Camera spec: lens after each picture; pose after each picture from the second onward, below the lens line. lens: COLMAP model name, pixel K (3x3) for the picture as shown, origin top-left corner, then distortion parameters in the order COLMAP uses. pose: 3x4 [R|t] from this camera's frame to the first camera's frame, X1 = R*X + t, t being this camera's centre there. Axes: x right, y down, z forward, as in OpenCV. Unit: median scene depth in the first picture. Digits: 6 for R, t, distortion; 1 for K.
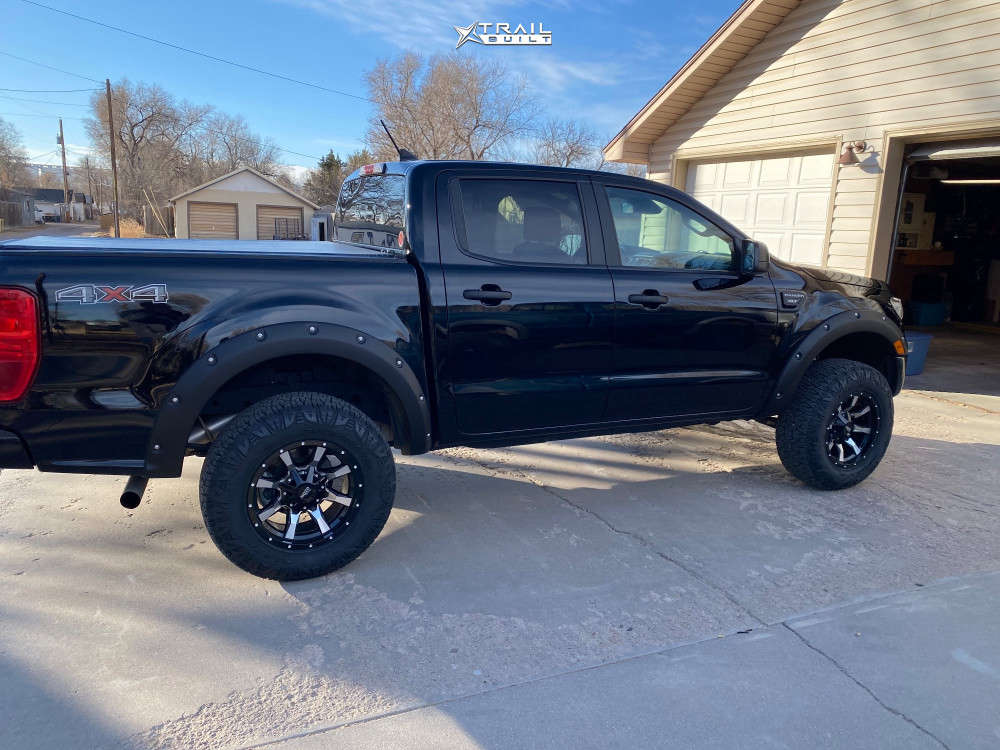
lens RADIAL K [[760.8, 0, 523.9], [0, 760.8, 341.1], [0, 0, 1]] dist [0.091890, -0.079478]
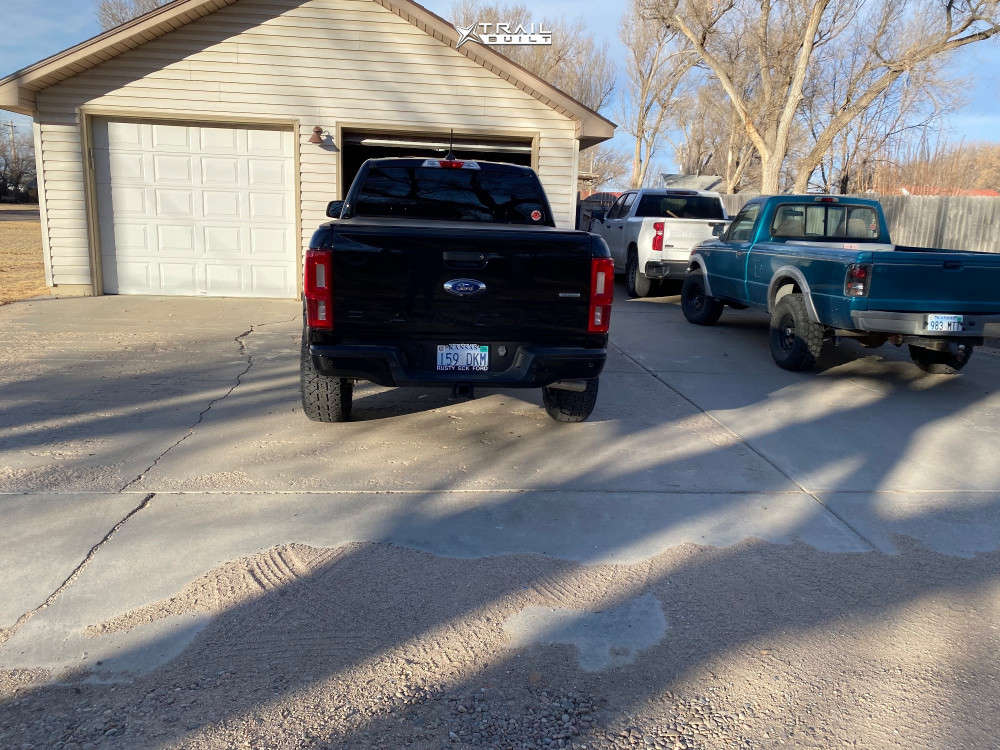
lens RADIAL K [[746.7, 0, 503.6], [0, 746.7, 344.9], [0, 0, 1]] dist [0.056271, -0.076511]
pose [[0.327000, -0.198030, 0.924043, -0.765303], [0.120961, 0.978526, 0.166900, -0.059457], [-0.937251, 0.057197, 0.343932, 0.247272]]
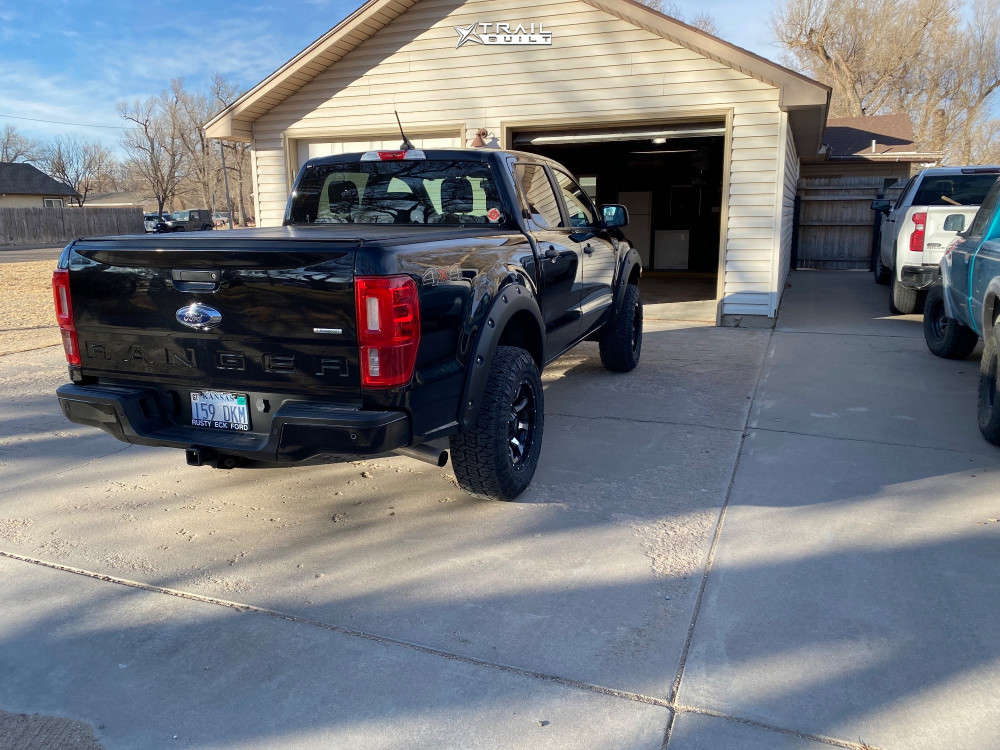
lens RADIAL K [[746.7, 0, 503.6], [0, 746.7, 344.9], [0, 0, 1]] dist [0.056271, -0.076511]
pose [[0.720867, -0.172687, 0.671215, -0.441328], [0.146811, 0.984532, 0.095626, -0.016202], [-0.677346, 0.029608, 0.735068, 0.062400]]
